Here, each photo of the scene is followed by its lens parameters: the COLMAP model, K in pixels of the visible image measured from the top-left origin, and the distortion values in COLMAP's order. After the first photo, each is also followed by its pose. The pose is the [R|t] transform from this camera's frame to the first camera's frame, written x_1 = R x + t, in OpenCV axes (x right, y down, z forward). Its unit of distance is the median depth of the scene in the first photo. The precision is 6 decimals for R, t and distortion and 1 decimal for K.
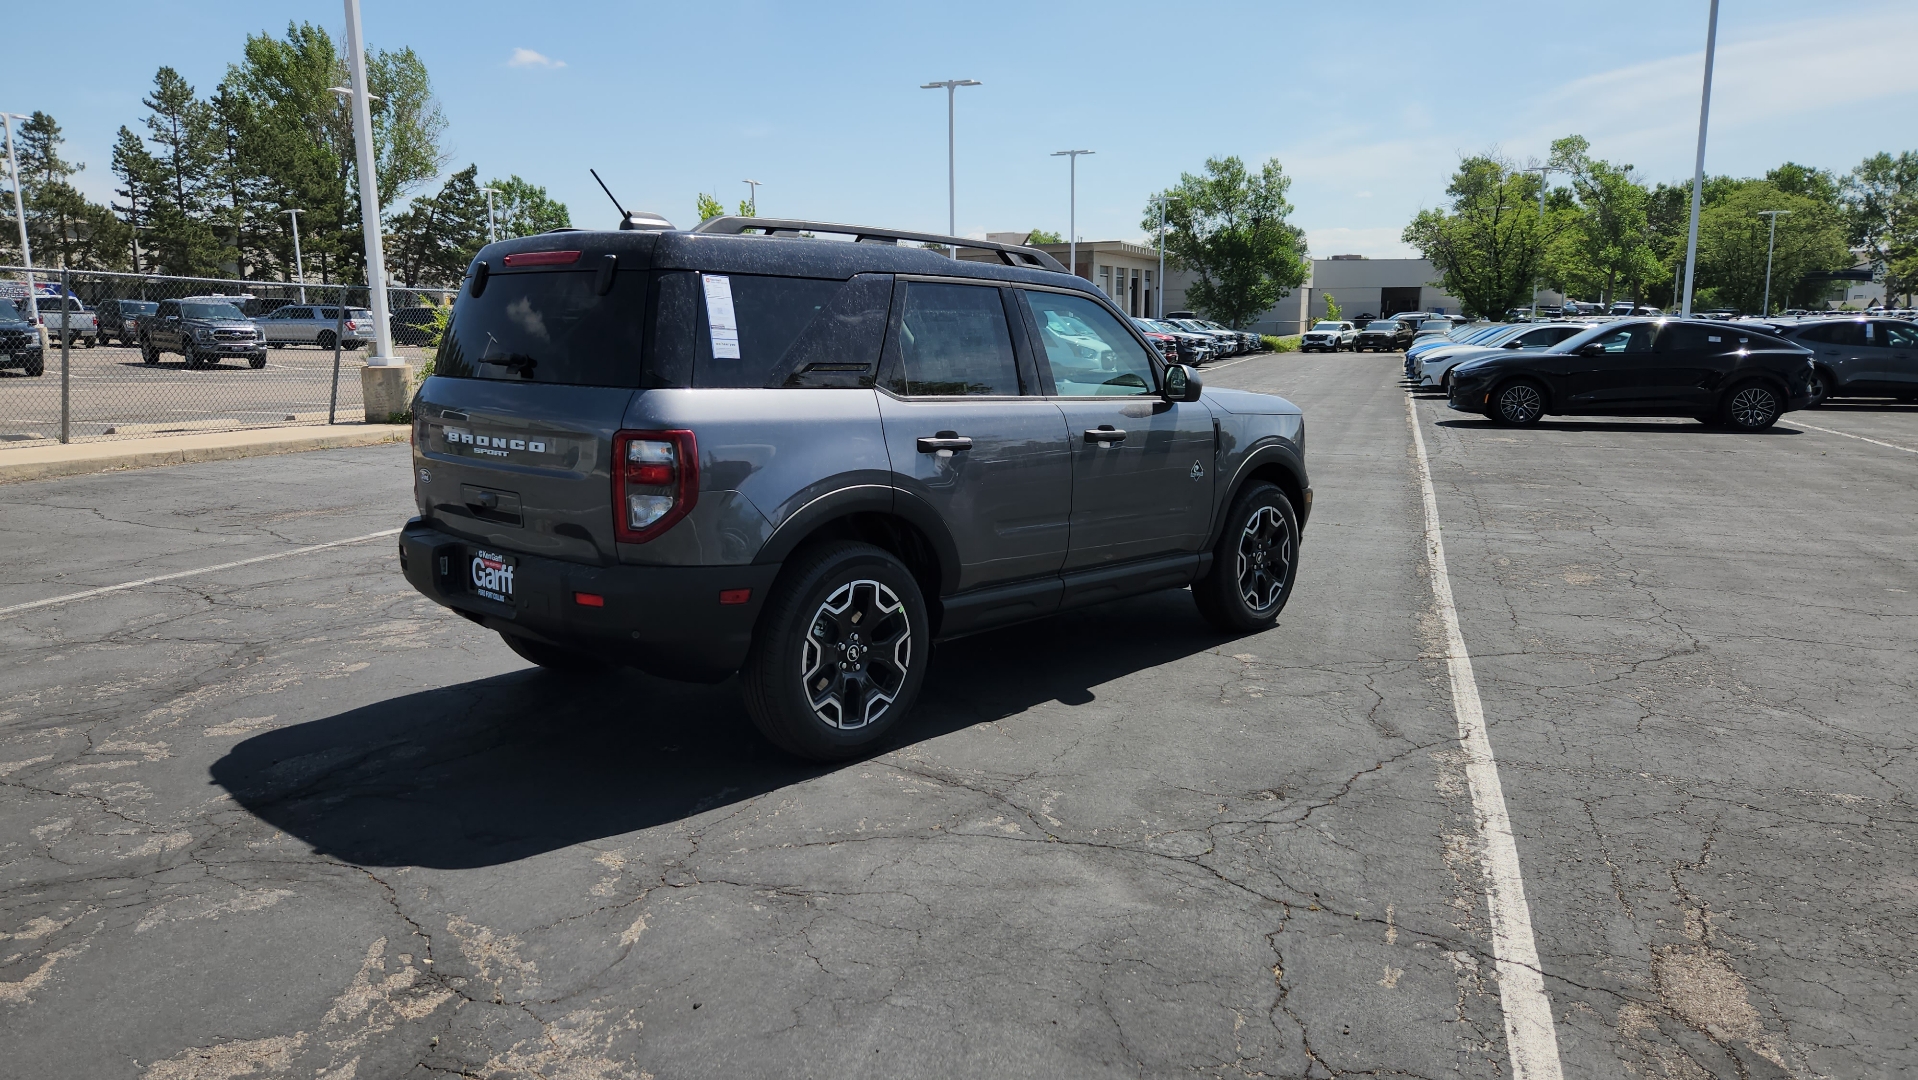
lens RADIAL K [[1283.6, 0, 917.2], [0, 1283.6, 534.1], [0, 0, 1]] dist [0.069209, -0.055426]
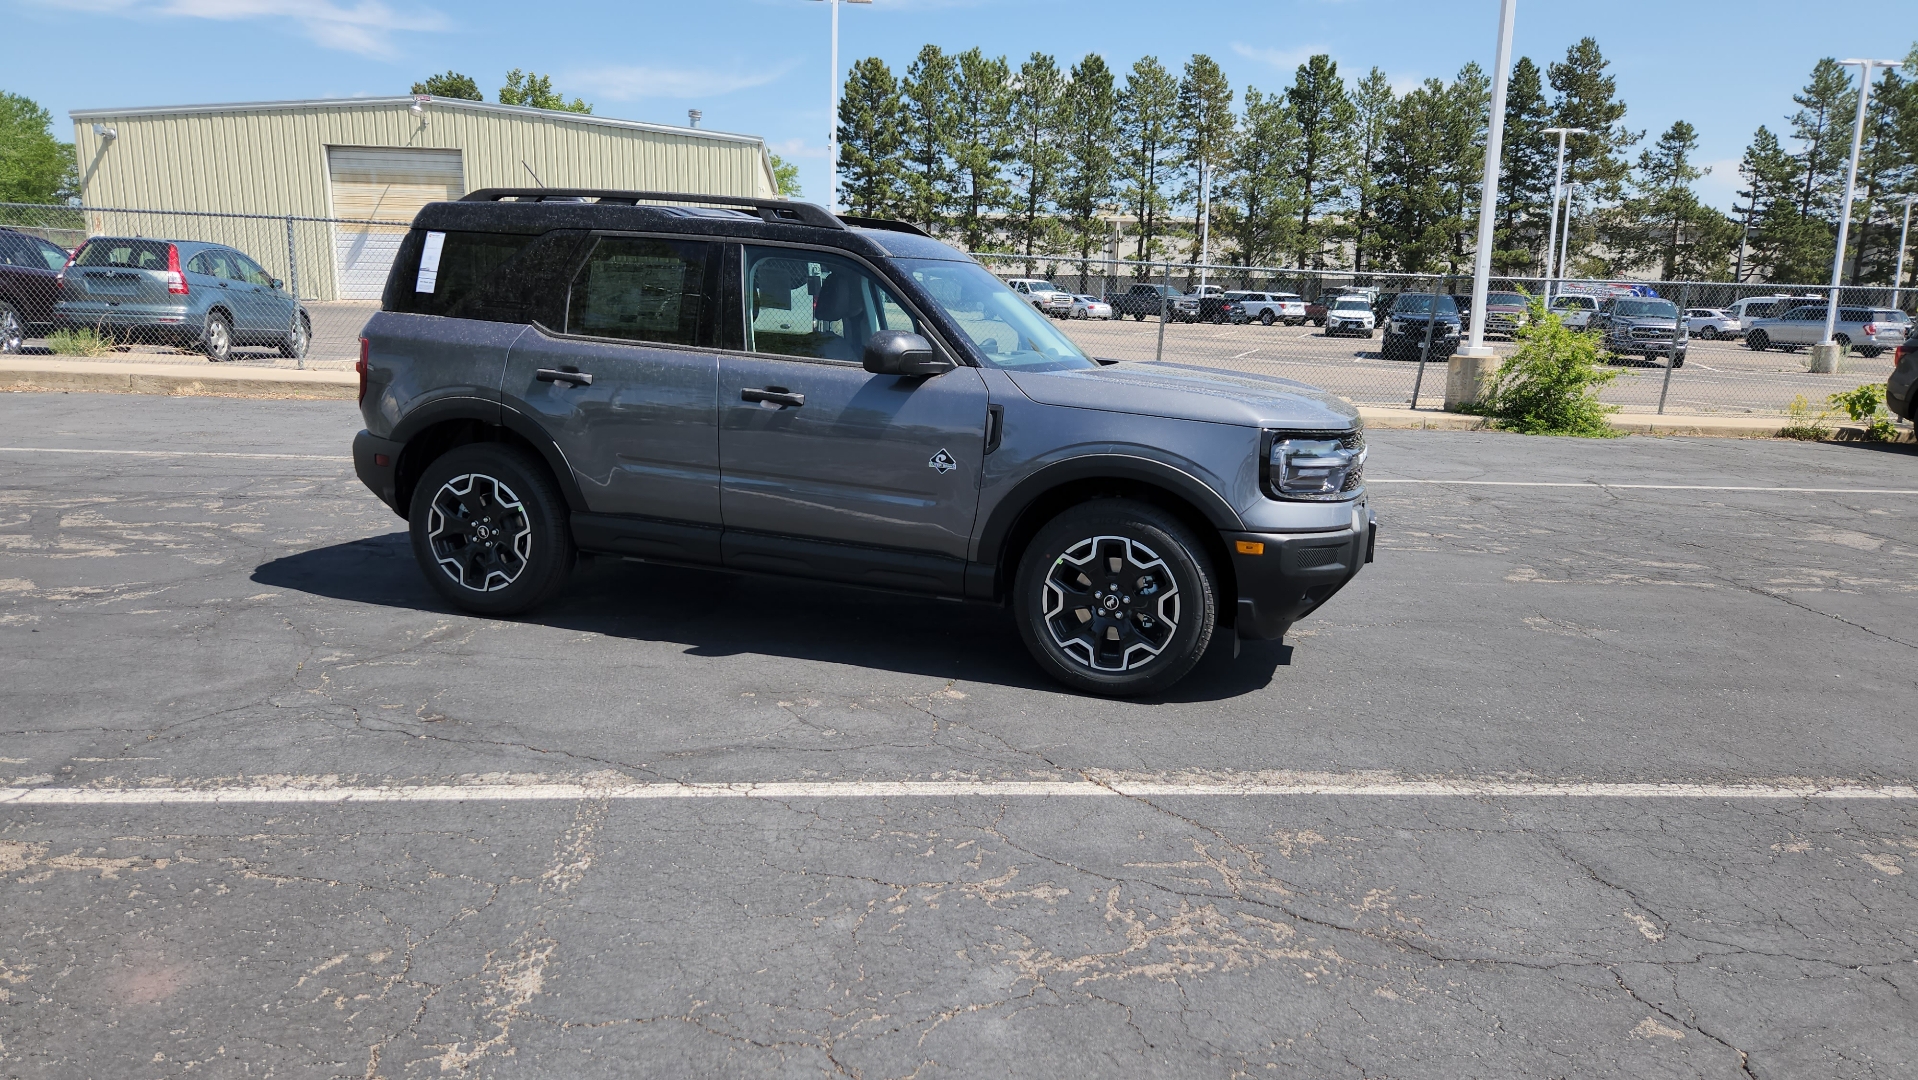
lens RADIAL K [[1283.6, 0, 950.8], [0, 1283.6, 550.8], [0, 0, 1]] dist [0.071359, -0.057950]
pose [[0.437821, 0.184990, -0.879824, 1.083006], [-0.176696, 0.977222, 0.117541, -0.102009], [0.881528, 0.103999, 0.460536, 0.695693]]
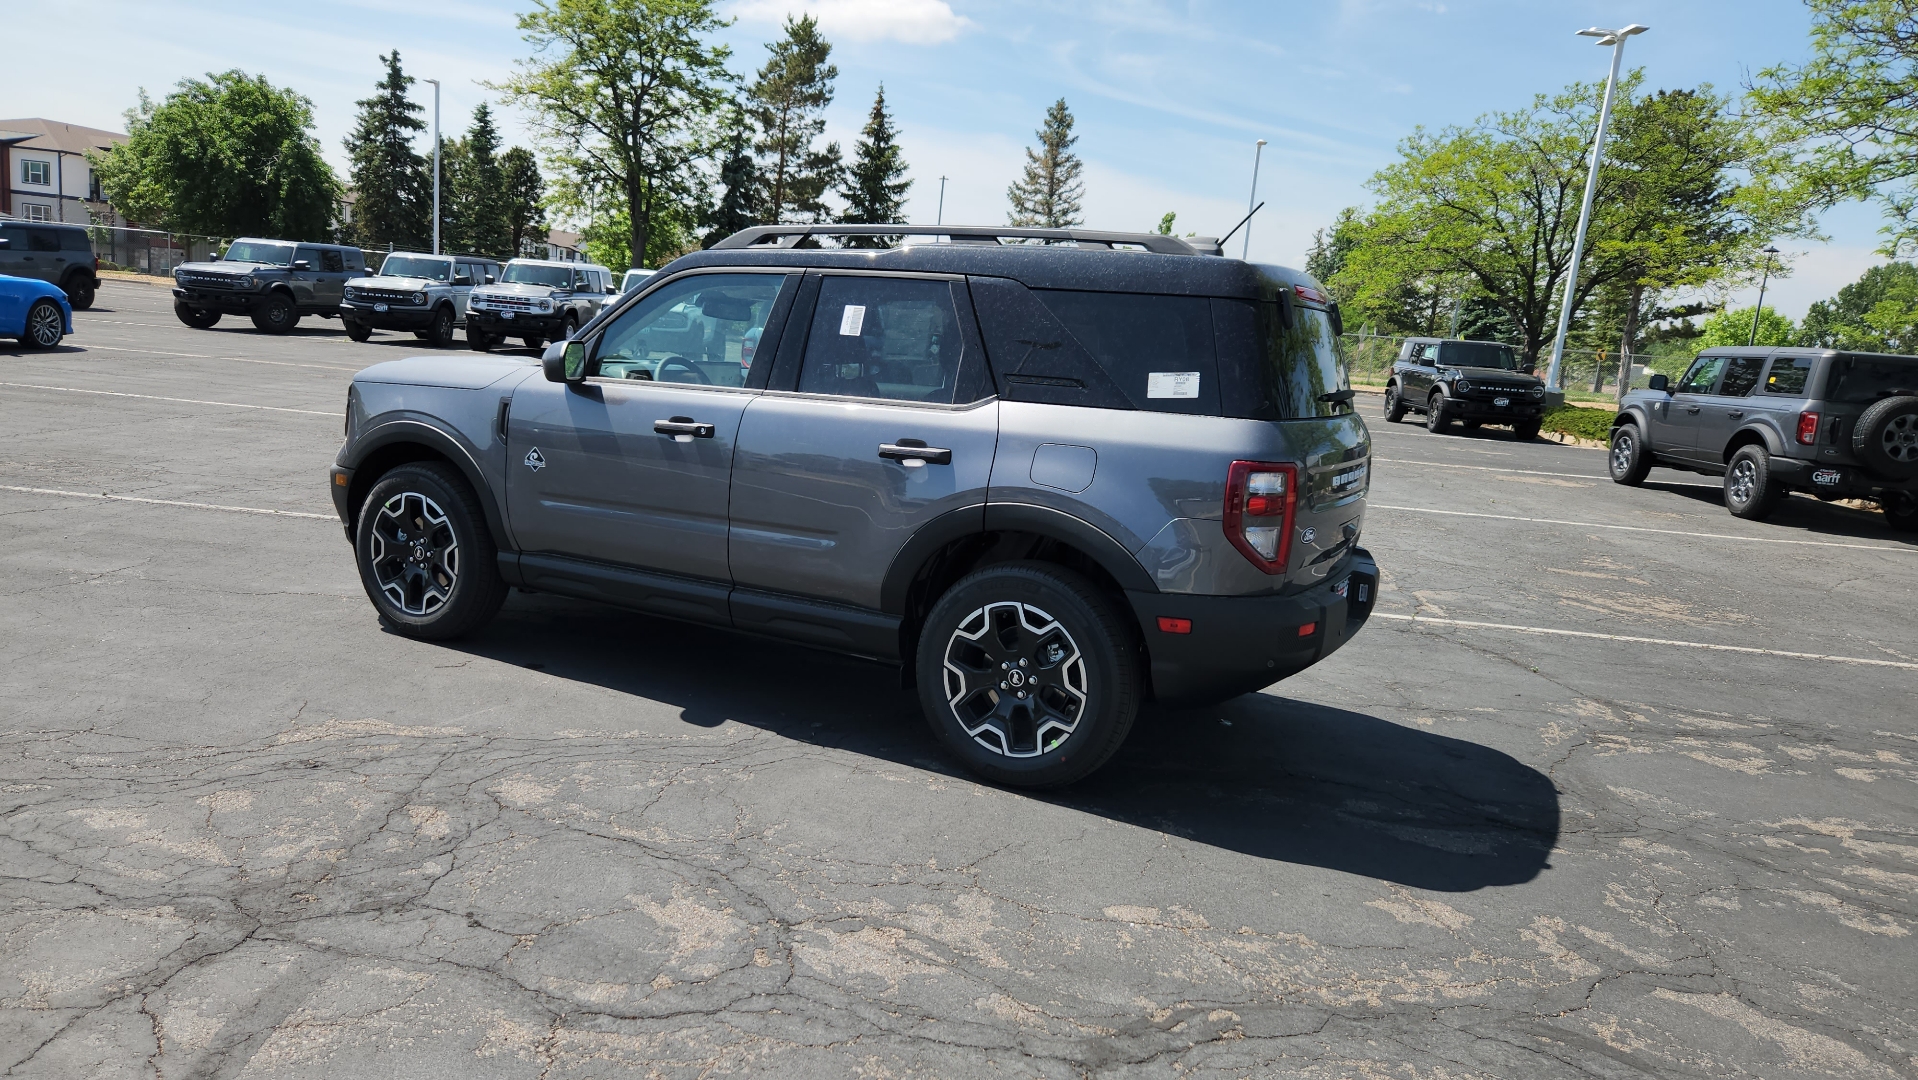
lens RADIAL K [[1283.6, 0, 932.1], [0, 1283.6, 538.6], [0, 0, 1]] dist [0.069209, -0.055426]
pose [[-0.266290, -0.185983, 0.945780, -1.030479], [0.070262, 0.974853, 0.211483, -0.222249], [-0.961329, 0.122768, -0.246526, 1.322984]]
